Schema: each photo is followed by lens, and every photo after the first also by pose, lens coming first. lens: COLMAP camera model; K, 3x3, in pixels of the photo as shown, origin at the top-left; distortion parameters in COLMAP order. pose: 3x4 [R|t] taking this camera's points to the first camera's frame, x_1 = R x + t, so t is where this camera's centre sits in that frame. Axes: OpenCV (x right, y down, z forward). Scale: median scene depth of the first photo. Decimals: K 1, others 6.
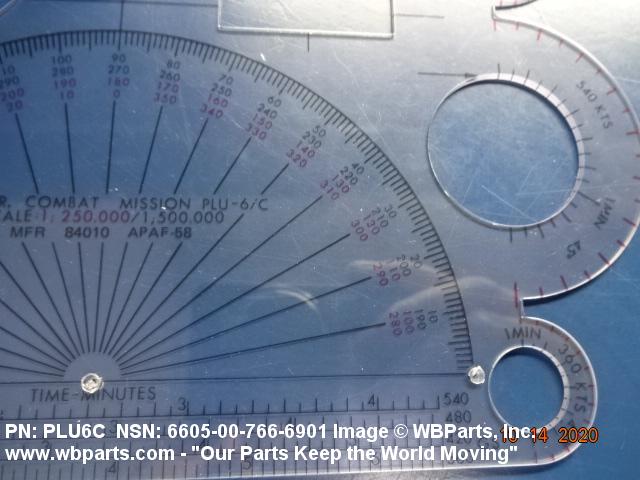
lens RADIAL K [[472.1, 0, 330.1], [0, 472.1, 231.7], [0, 0, 1]] dist [-0.000167, -0.005481]
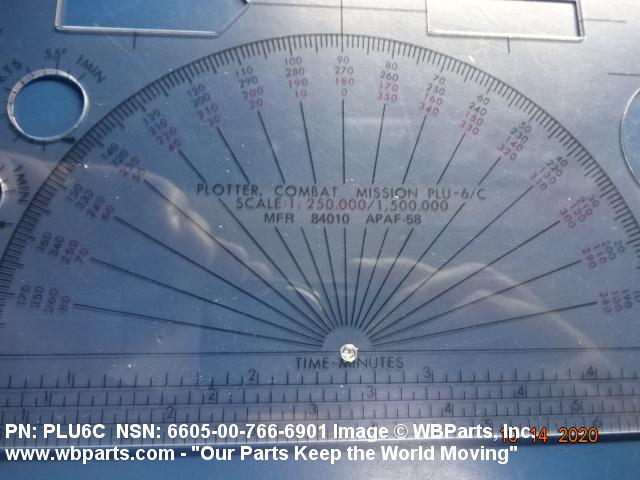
lens RADIAL K [[472.1, 0, 325.1], [0, 472.1, 240.8], [0, 0, 1]] dist [-0.000167, -0.005481]
pose [[0.999977, 0.001902, -0.006586, -0.483121], [-0.001805, 0.999891, 0.014687, 0.034749], [0.006613, -0.014675, 0.999870, -0.097046]]
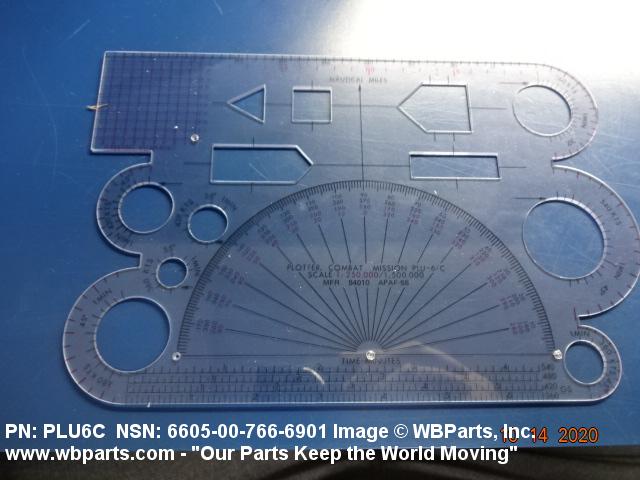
lens RADIAL K [[472.1, 0, 321.2], [0, 472.1, 244.3], [0, 0, 1]] dist [-0.000167, -0.005481]
pose [[0.999053, -0.009295, -0.042499, -0.547836], [0.005370, 0.995787, -0.091541, 0.021083], [0.043171, 0.091226, 0.994894, -0.970239]]
